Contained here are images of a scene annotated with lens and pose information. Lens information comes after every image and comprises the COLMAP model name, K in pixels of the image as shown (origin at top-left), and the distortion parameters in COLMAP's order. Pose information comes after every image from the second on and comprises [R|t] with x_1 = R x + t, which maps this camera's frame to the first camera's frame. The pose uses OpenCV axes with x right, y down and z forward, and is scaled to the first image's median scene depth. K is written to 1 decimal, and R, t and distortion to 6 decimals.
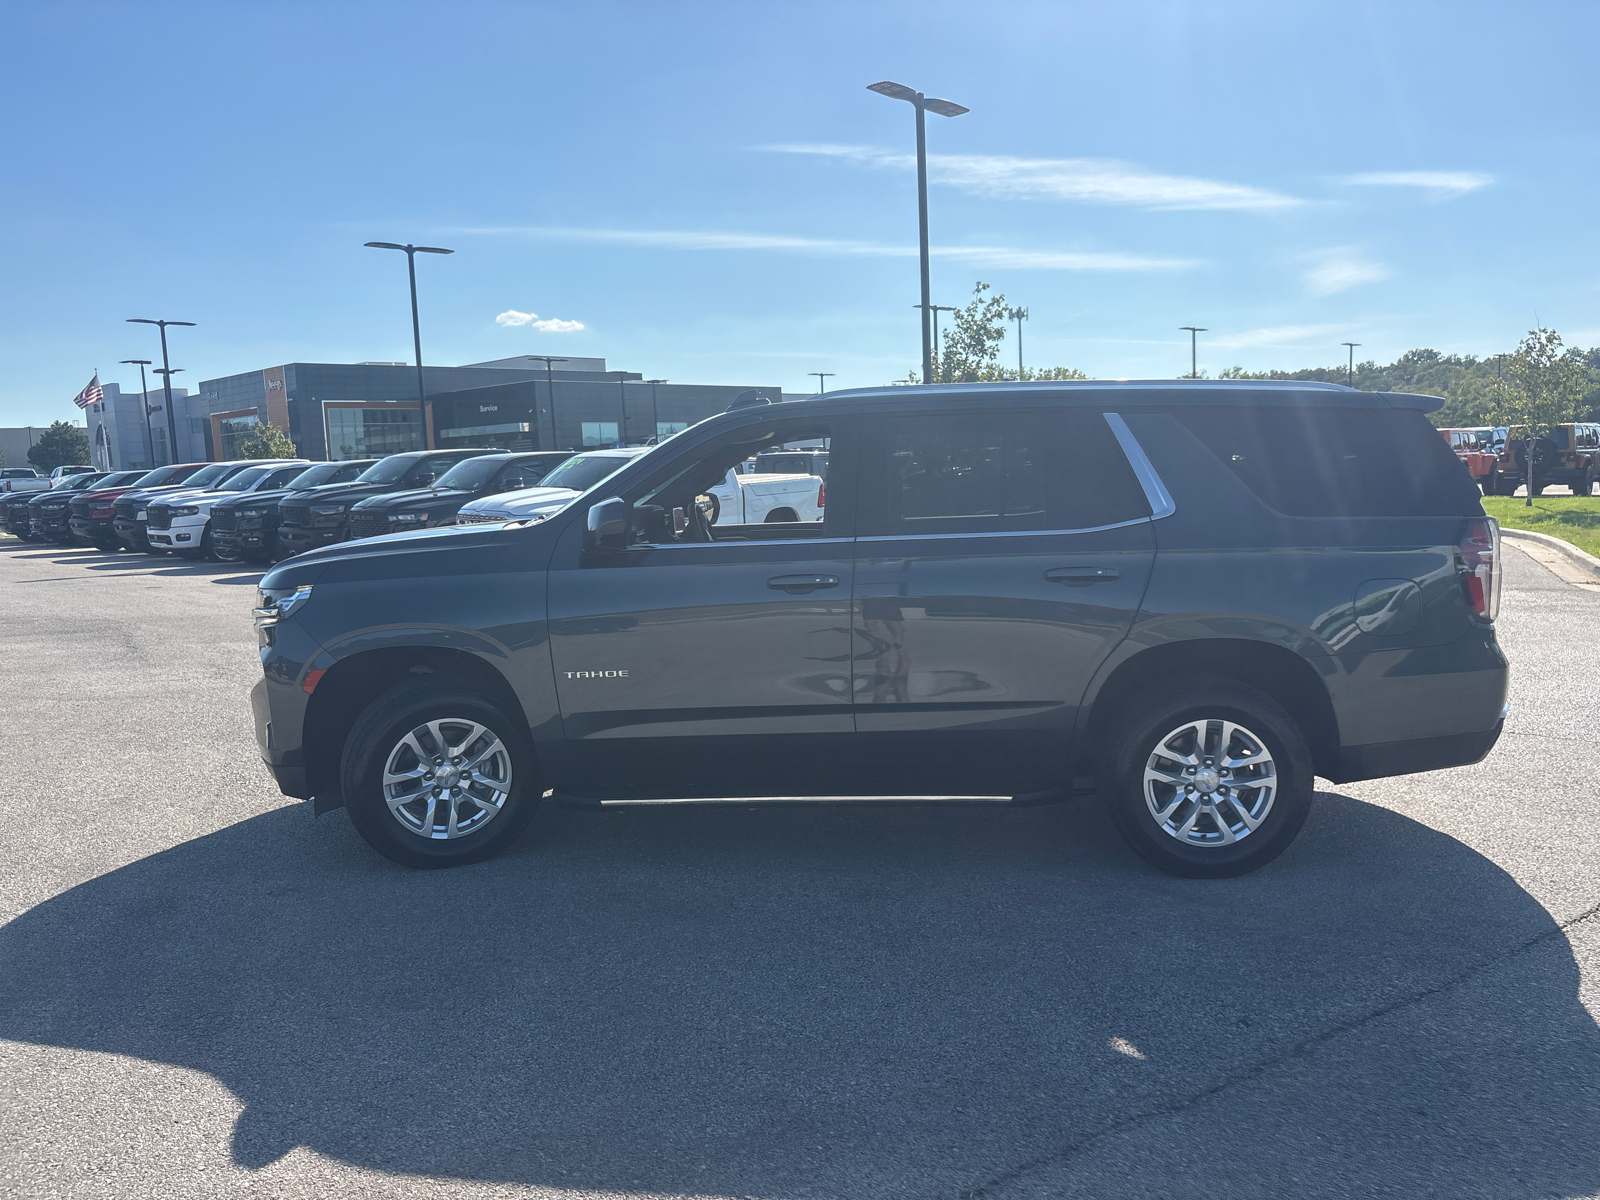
lens RADIAL K [[1226.2, 0, 800.0], [0, 1226.2, 600.0], [0, 0, 1]] dist [-0.004127, -0.001506]
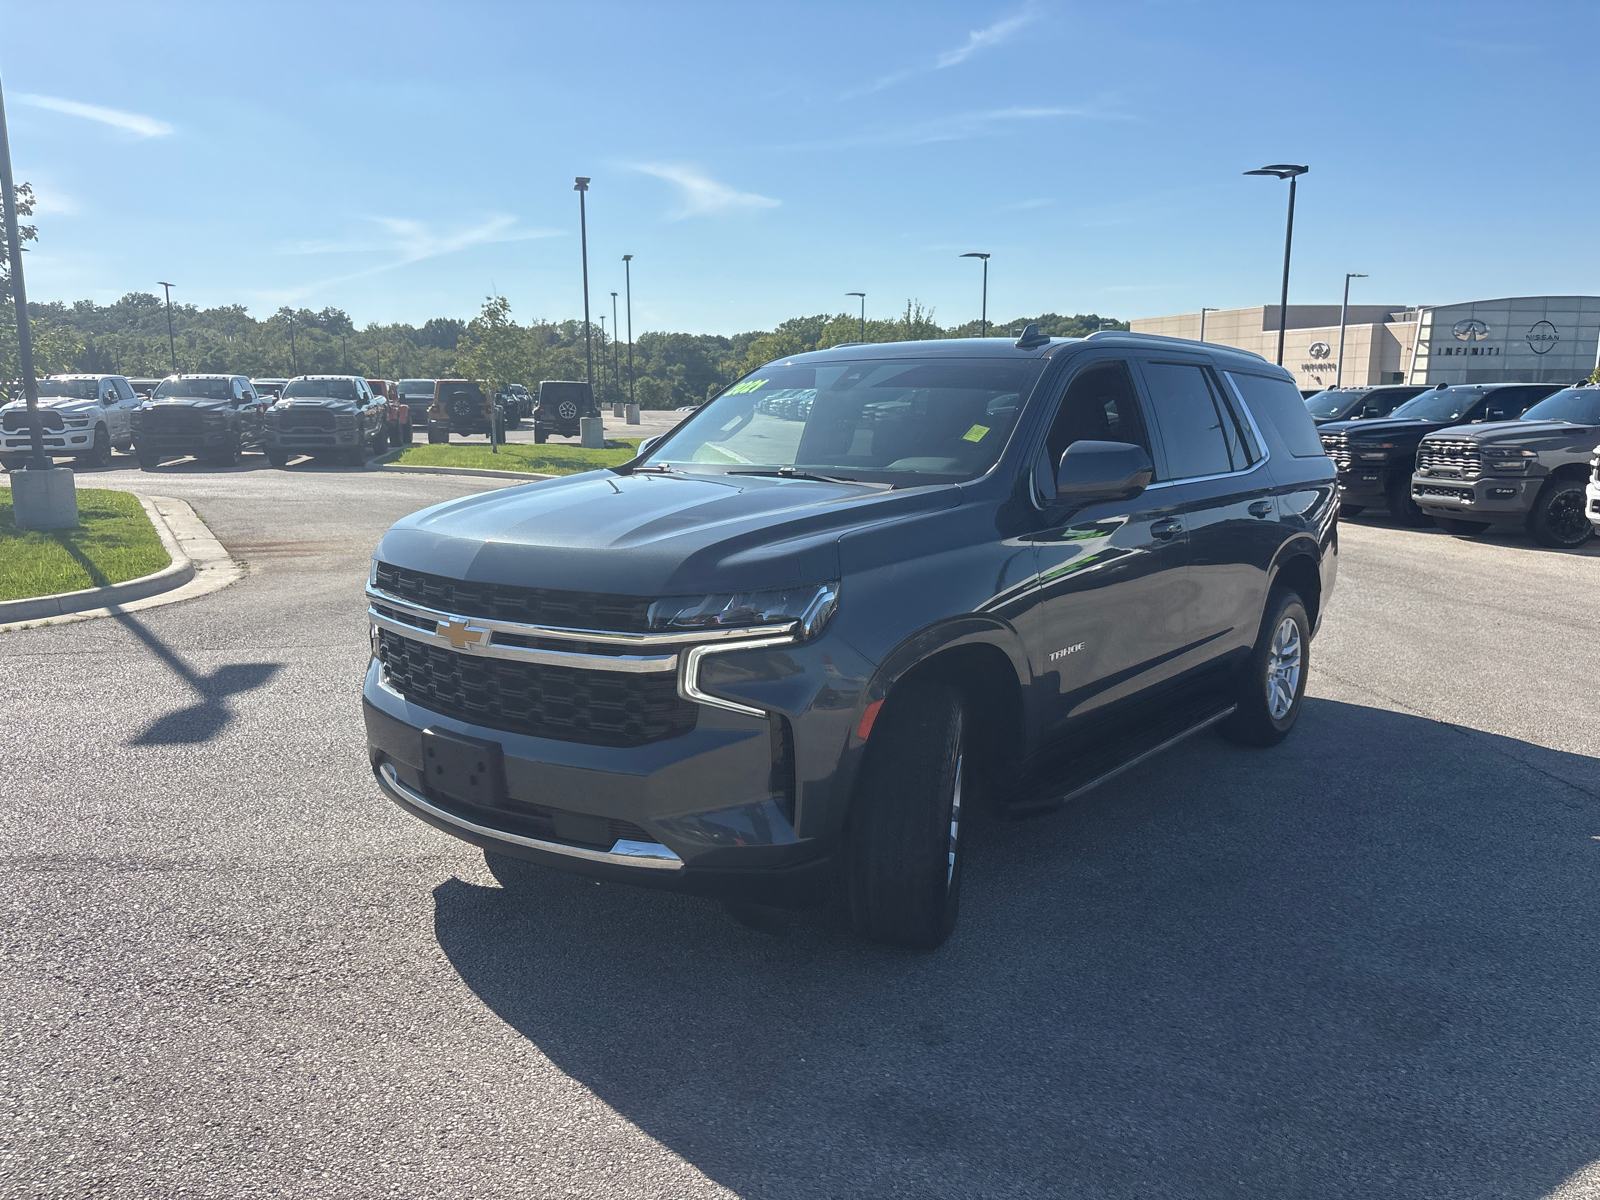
lens RADIAL K [[1196.6, 0, 800.0], [0, 1196.6, 600.0], [0, 0, 1]] dist [0.011114, -0.000166]
pose [[0.573716, -0.103068, 0.812543, -0.143237], [0.065406, 0.994648, 0.079986, -0.008616], [-0.816438, 0.007256, 0.577387, 0.097883]]
